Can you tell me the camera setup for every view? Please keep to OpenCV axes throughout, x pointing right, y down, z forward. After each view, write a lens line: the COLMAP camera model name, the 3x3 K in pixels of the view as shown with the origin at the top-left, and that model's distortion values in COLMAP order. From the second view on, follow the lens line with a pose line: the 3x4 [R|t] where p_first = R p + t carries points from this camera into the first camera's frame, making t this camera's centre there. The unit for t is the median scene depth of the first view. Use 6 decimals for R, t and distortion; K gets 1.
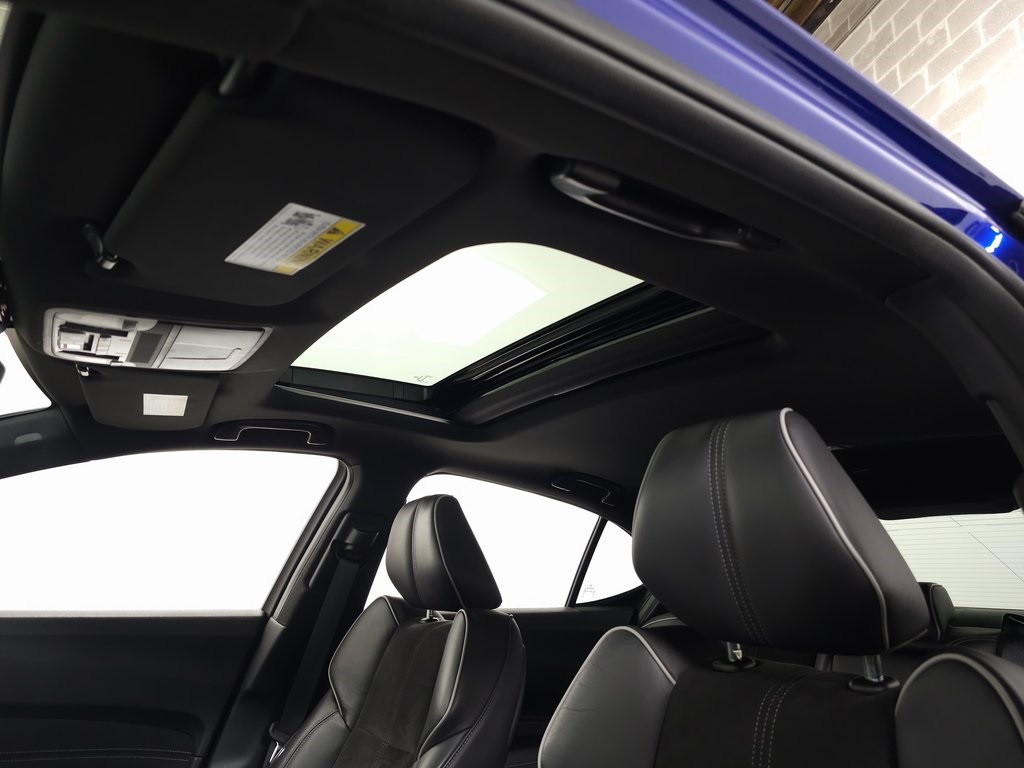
lens RADIAL K [[696.8, 0, 518.0], [0, 696.8, 384.0], [0, 0, 1]] dist [0.029569, -0.042565]
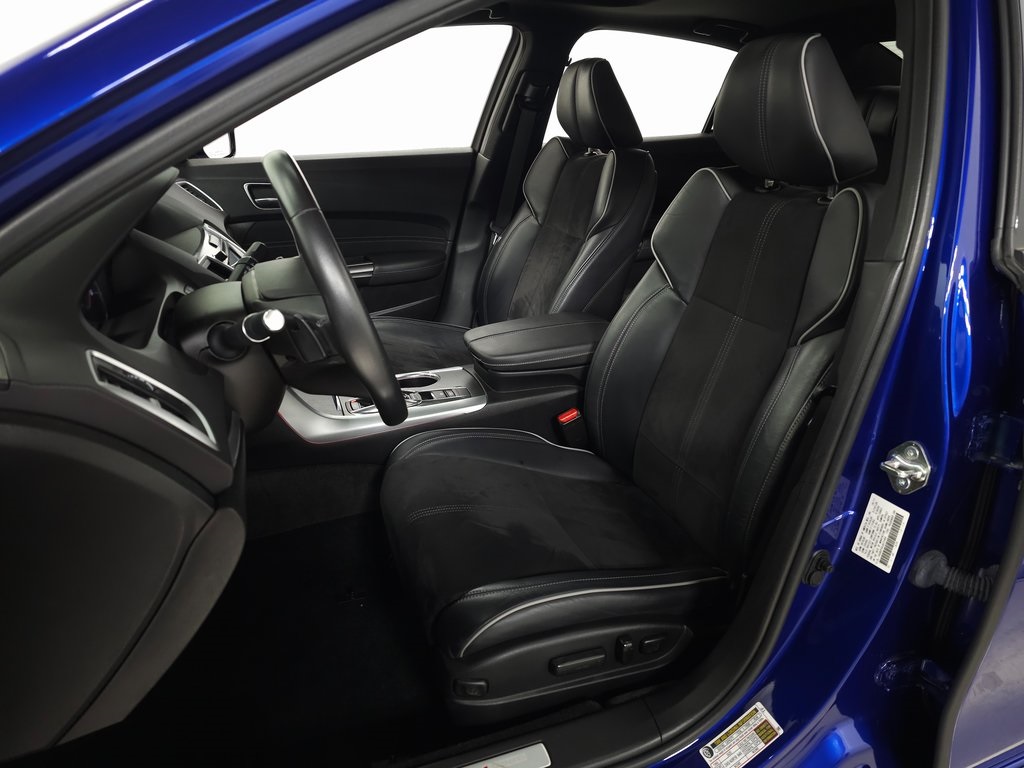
lens RADIAL K [[696.8, 0, 516.8], [0, 696.8, 382.7], [0, 0, 1]] dist [0.029569, -0.042565]
pose [[0.976551, 0.047426, -0.209996, 0.046546], [0.094567, 0.781787, 0.616332, -0.184206], [0.193403, -0.621739, 0.758971, -0.383160]]
